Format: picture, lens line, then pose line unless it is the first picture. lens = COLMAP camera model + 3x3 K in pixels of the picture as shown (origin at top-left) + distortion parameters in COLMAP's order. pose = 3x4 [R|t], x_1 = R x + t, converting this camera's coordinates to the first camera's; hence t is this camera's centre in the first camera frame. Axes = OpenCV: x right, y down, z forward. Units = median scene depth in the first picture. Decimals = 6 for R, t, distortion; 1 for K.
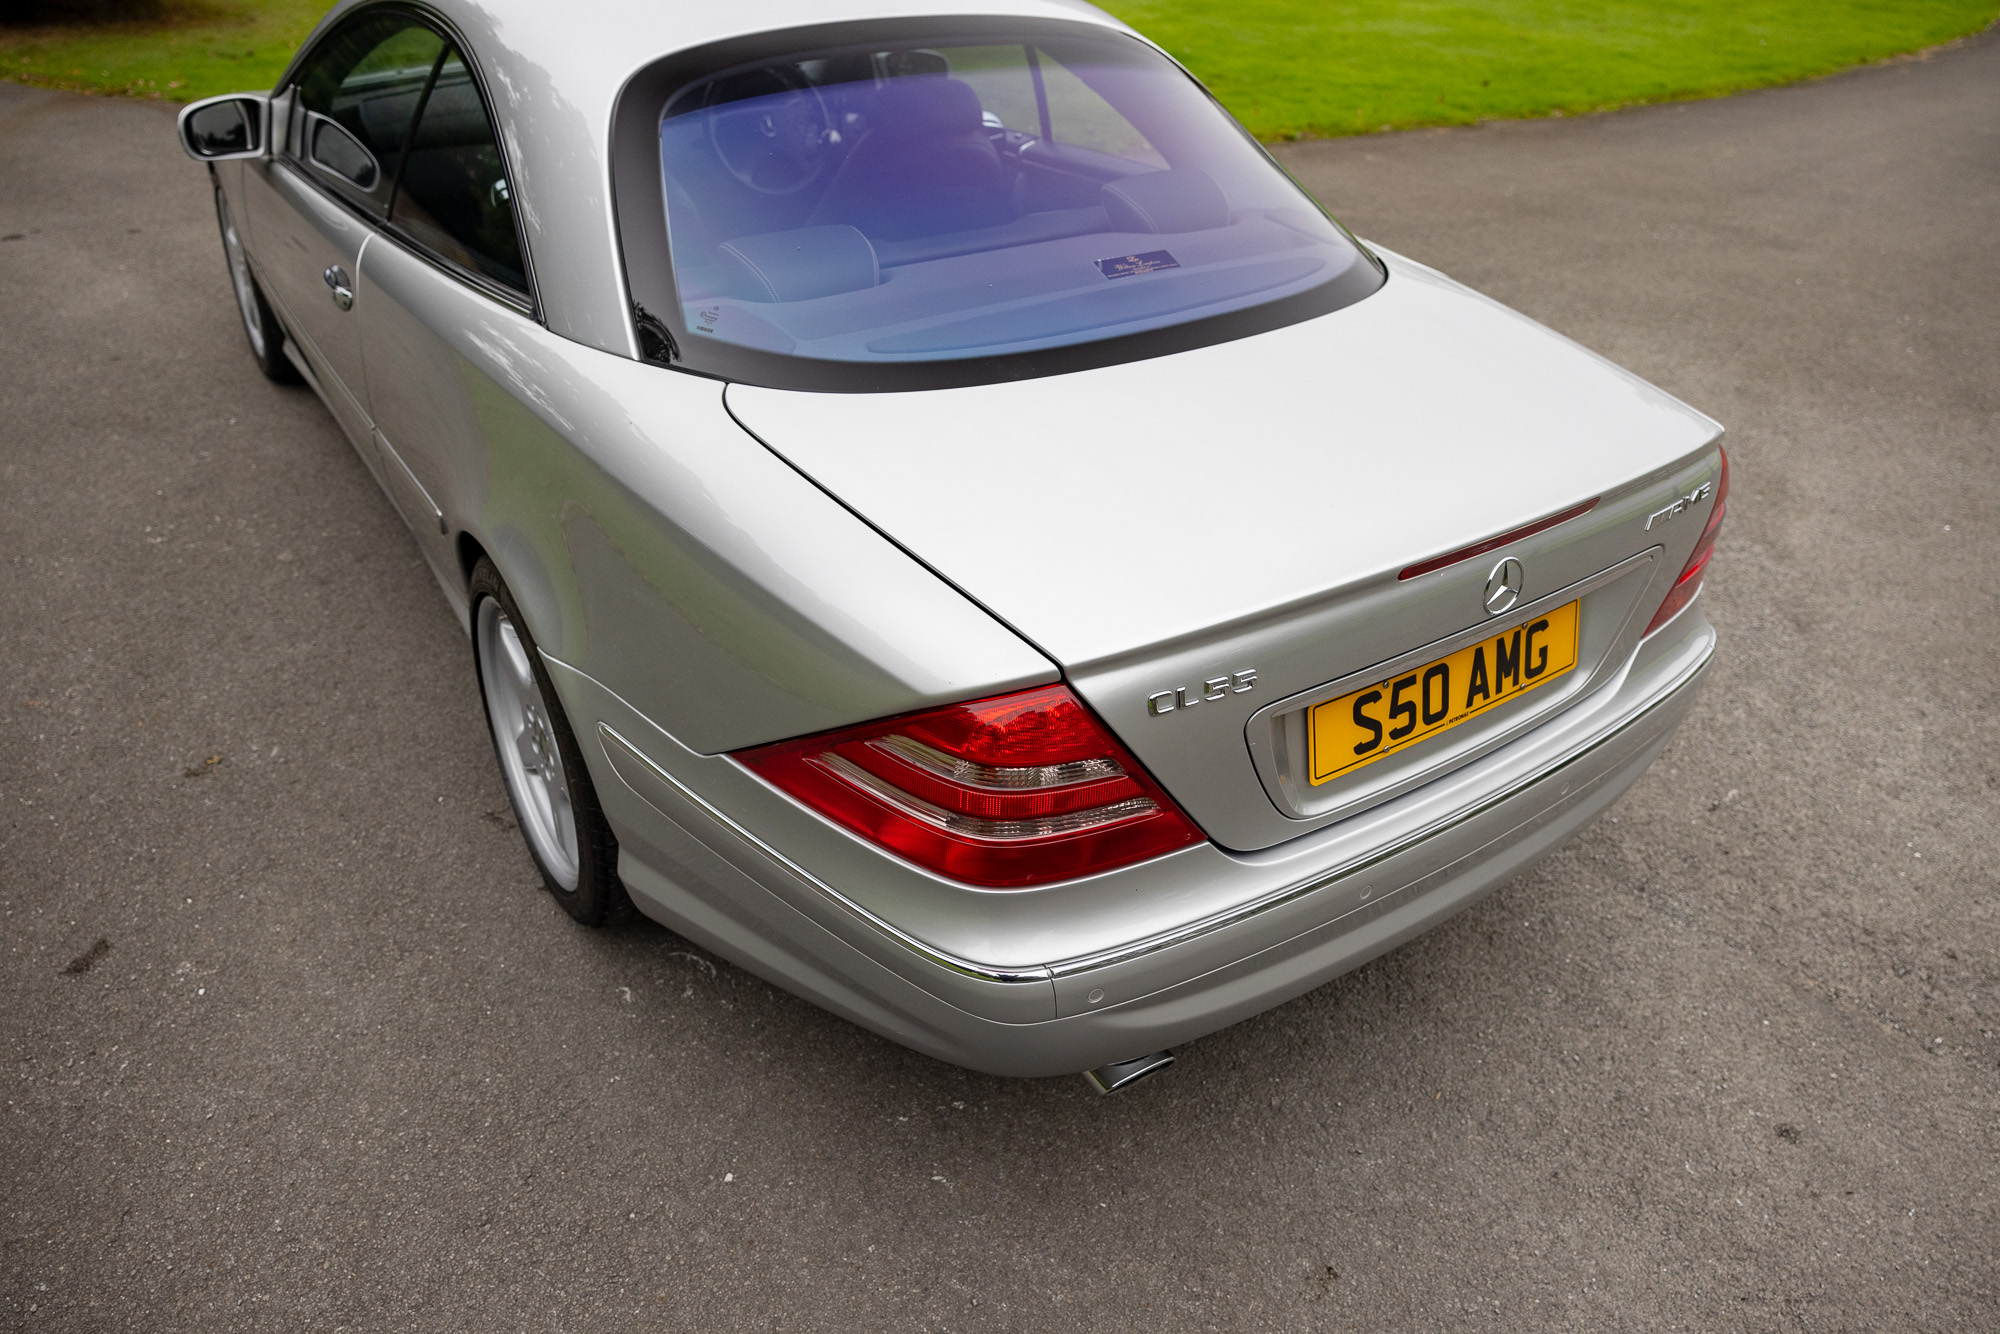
lens RADIAL K [[1261.6, 0, 979.0], [0, 1261.6, 557.3], [0, 0, 1]] dist [0.000808, 0.001003]
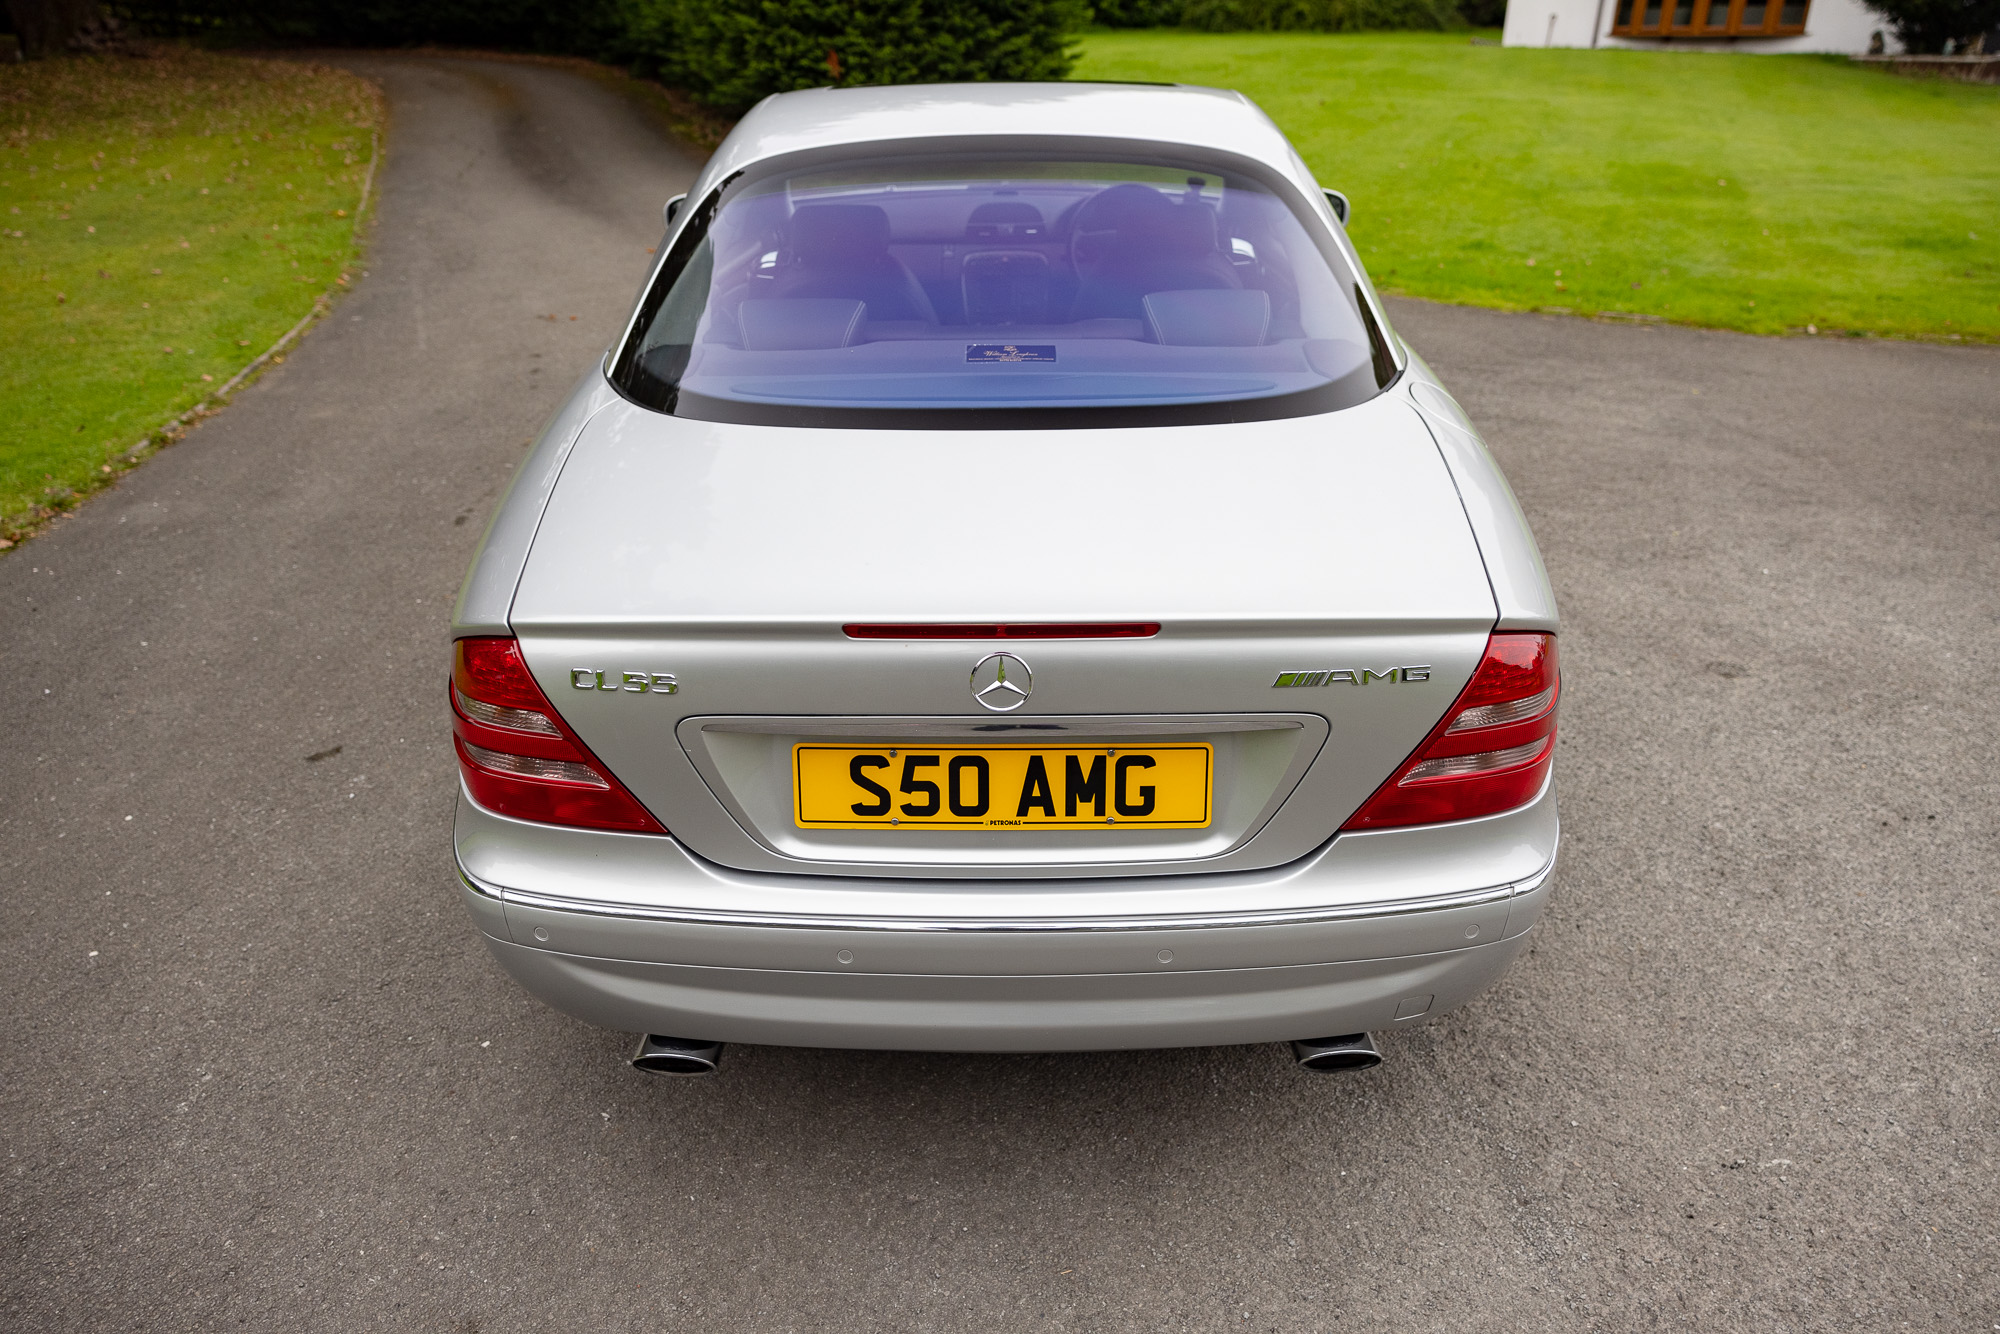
lens RADIAL K [[1255.7, 0, 1052.1], [0, 1255.7, 579.1], [0, 0, 1]] dist [0.006311, 0.001319]
pose [[0.852015, 0.195109, -0.485801, 0.817888], [-0.241573, 0.969780, -0.034192, -0.027233], [0.464449, 0.146489, 0.873400, 0.154938]]
